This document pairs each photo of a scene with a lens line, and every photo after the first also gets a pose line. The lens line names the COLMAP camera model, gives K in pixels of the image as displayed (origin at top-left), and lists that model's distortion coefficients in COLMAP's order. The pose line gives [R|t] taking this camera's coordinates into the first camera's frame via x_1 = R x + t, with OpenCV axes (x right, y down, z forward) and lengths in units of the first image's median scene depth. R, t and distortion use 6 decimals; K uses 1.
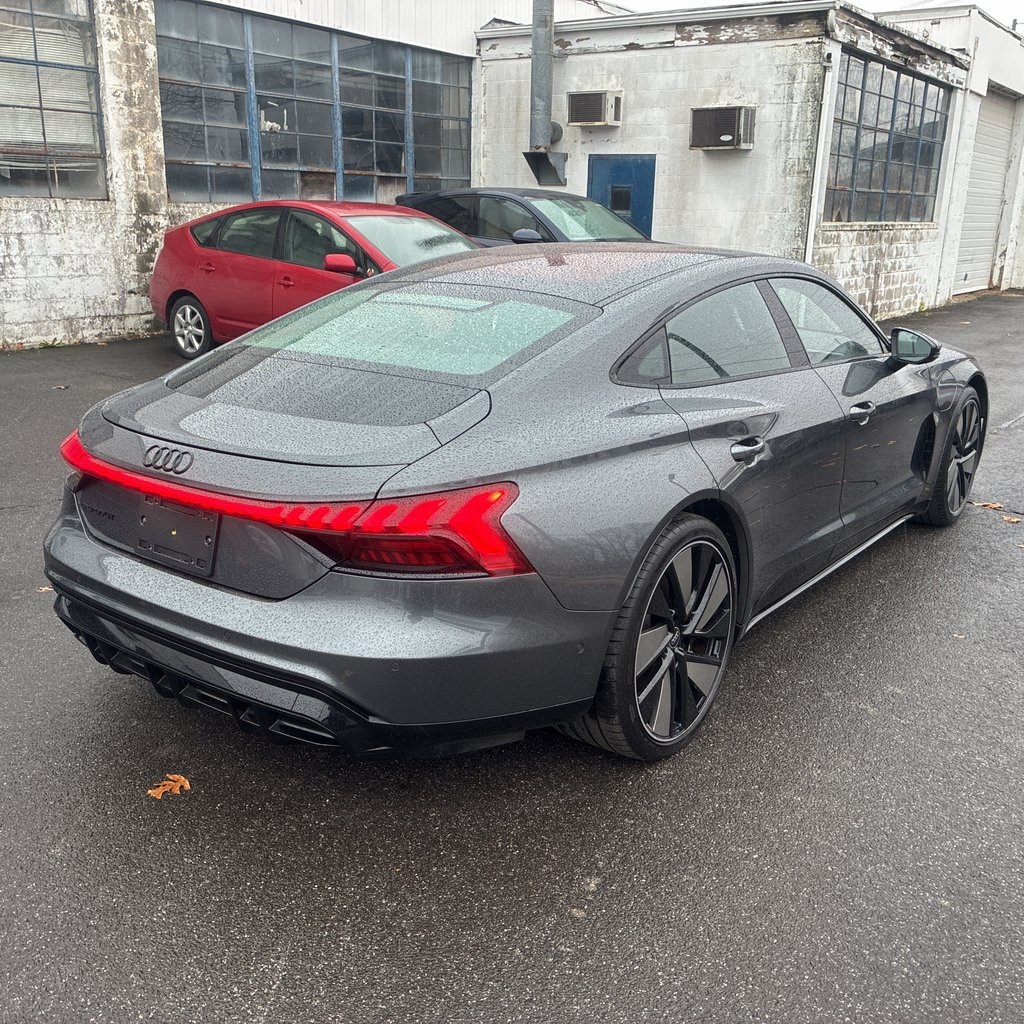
lens RADIAL K [[1049.3, 0, 512.0], [0, 1049.3, 512.0], [0, 0, 1]] dist [0.016134, 0.010031]
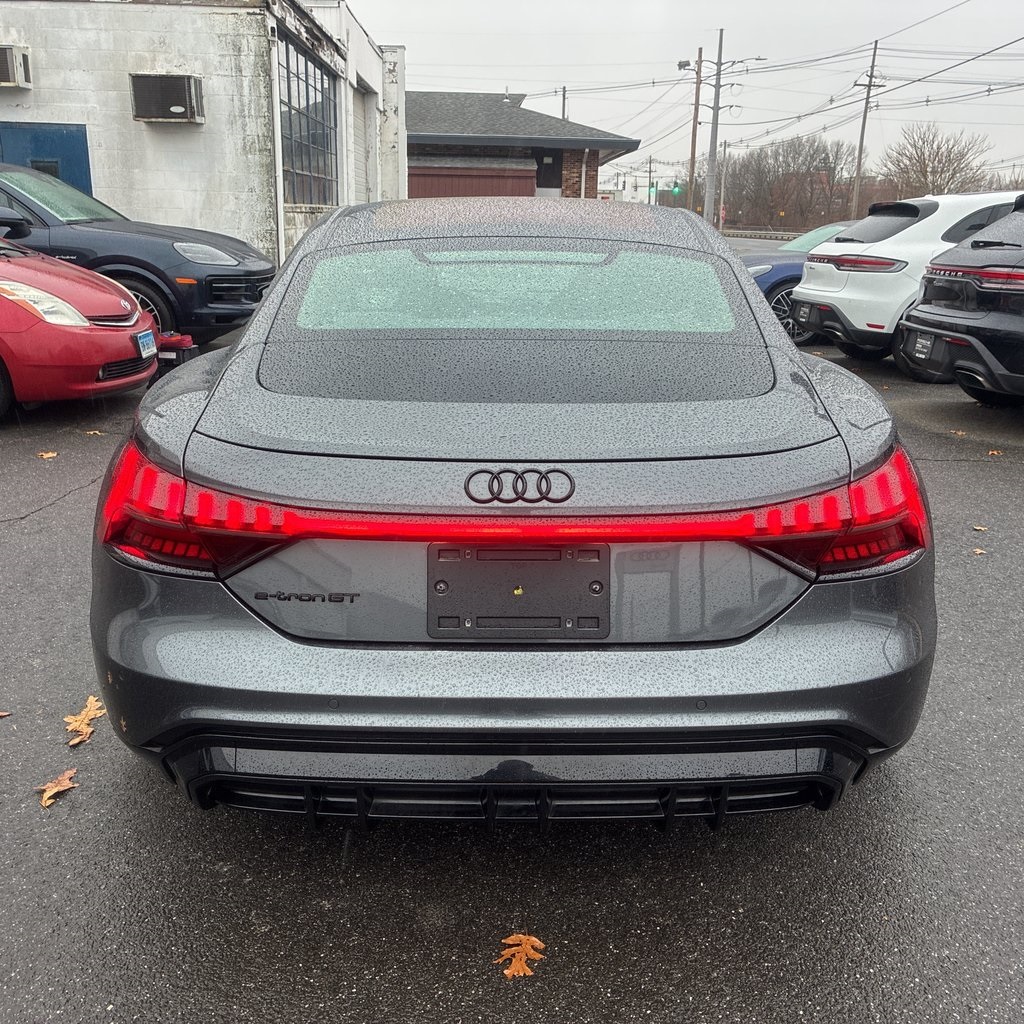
lens RADIAL K [[1038.8, 0, 513.7], [0, 1038.8, 523.3], [0, 0, 1]] dist [0.053067, -0.058940]
pose [[0.783508, -0.182047, 0.594117, -0.181316], [0.172483, 0.982265, 0.073515, -0.018949], [-0.596963, 0.044875, 0.801012, 0.114355]]
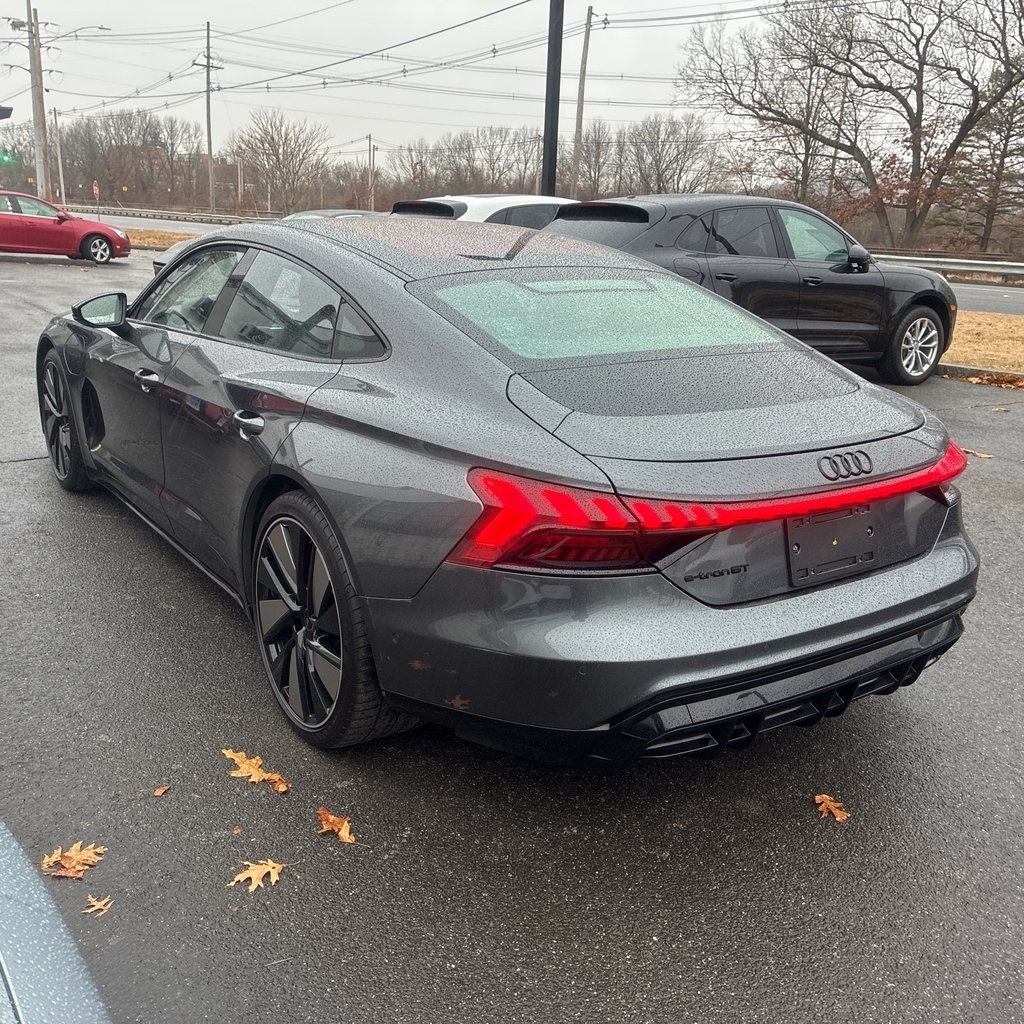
lens RADIAL K [[1049.3, 0, 512.0], [0, 1049.3, 512.0], [0, 0, 1]] dist [0.016134, 0.010031]
pose [[0.290902, -0.271827, 0.917325, -0.319087], [0.234148, 0.949861, 0.207215, -0.068166], [-0.927659, 0.154510, 0.339965, 0.237524]]
